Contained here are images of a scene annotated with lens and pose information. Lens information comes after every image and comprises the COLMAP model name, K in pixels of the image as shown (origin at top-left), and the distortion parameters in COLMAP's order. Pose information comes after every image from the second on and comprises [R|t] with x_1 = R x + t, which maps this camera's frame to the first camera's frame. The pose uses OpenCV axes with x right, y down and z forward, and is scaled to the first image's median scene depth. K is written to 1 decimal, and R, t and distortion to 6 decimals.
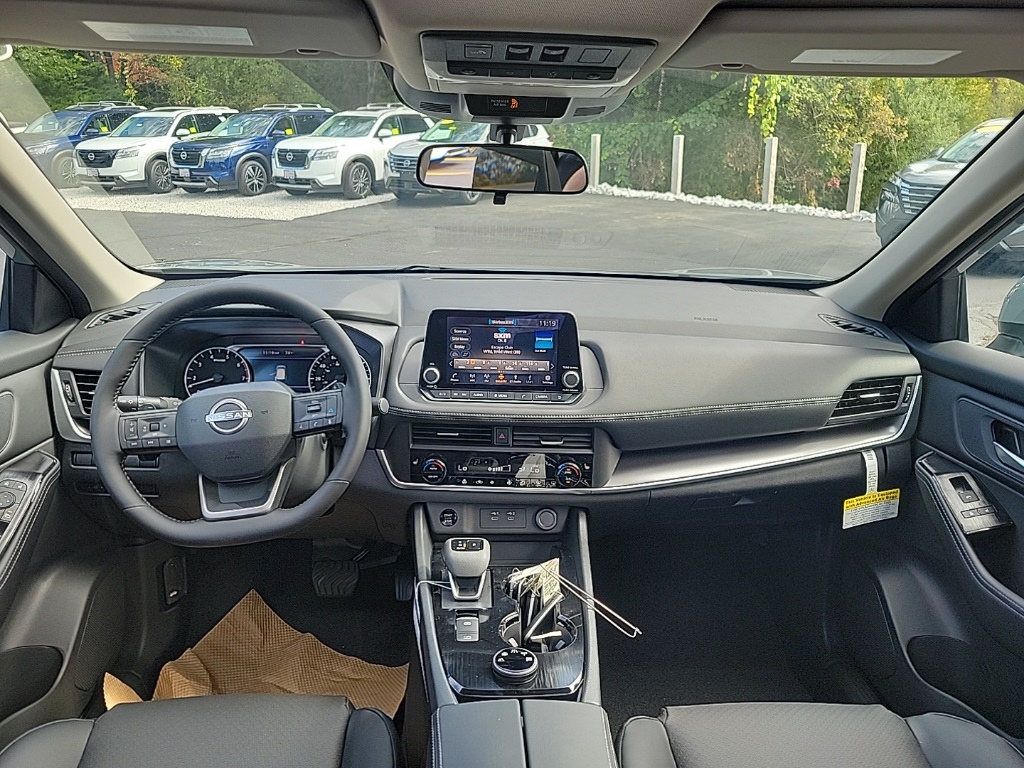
lens RADIAL K [[770.2, 0, 509.7], [0, 770.2, 383.3], [0, 0, 1]] dist [0.051478, -0.036361]
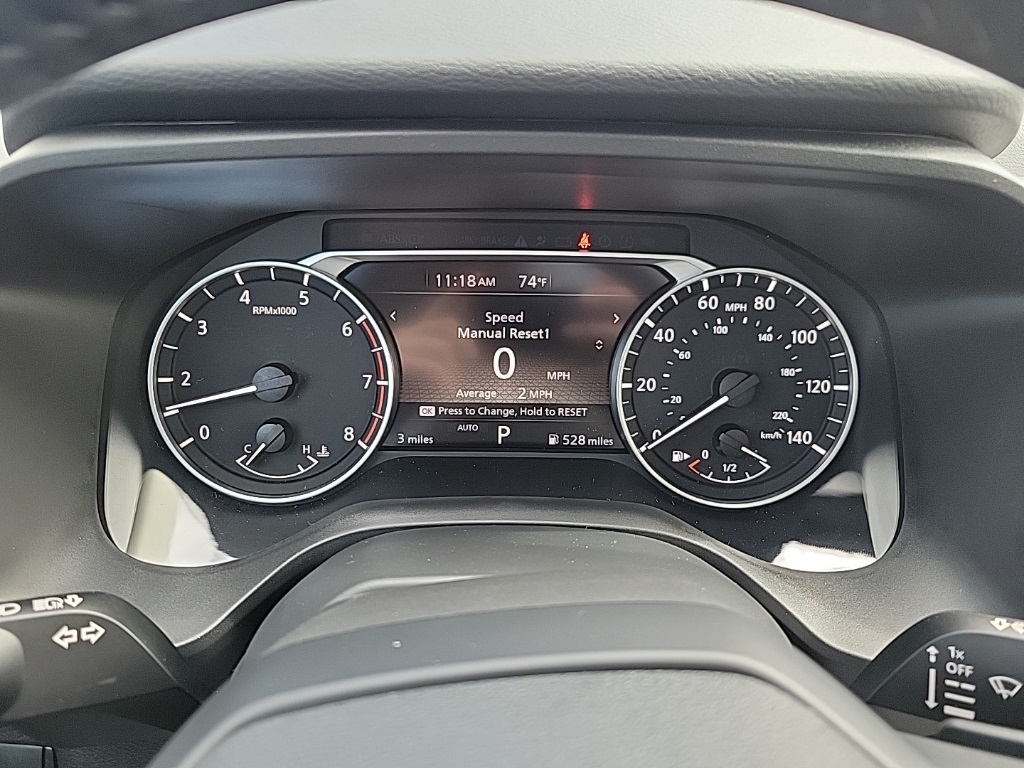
lens RADIAL K [[777.5, 0, 509.7], [0, 777.5, 389.1], [0, 0, 1]] dist [0.035561, -0.001179]
pose [[0.998695, 0.018657, -0.047548, -0.288034], [-0.008419, 0.978298, 0.207031, -0.059936], [0.050378, -0.206361, 0.977178, 0.756623]]
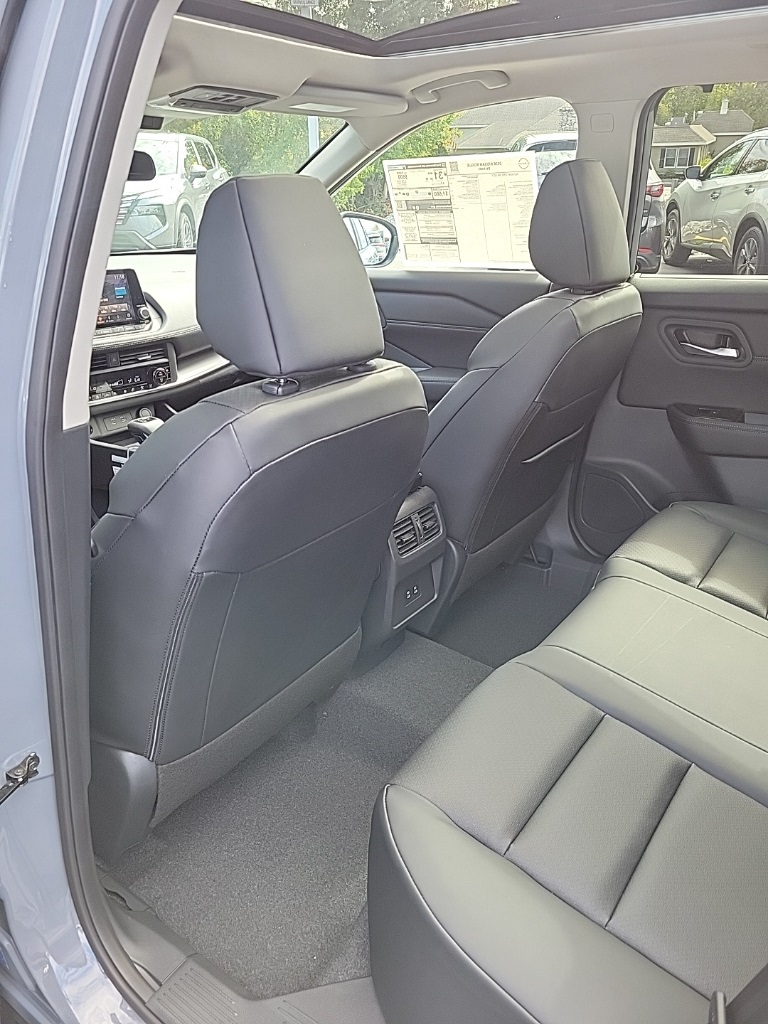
lens RADIAL K [[775.8, 0, 386.9], [0, 775.8, 509.4], [0, 0, 1]] dist [0.037780, -0.004979]
pose [[0.625561, -0.319183, 0.711896, -0.780910], [0.228316, 0.947430, 0.224159, 0.116881], [-0.746020, 0.022312, 0.665550, -0.344110]]
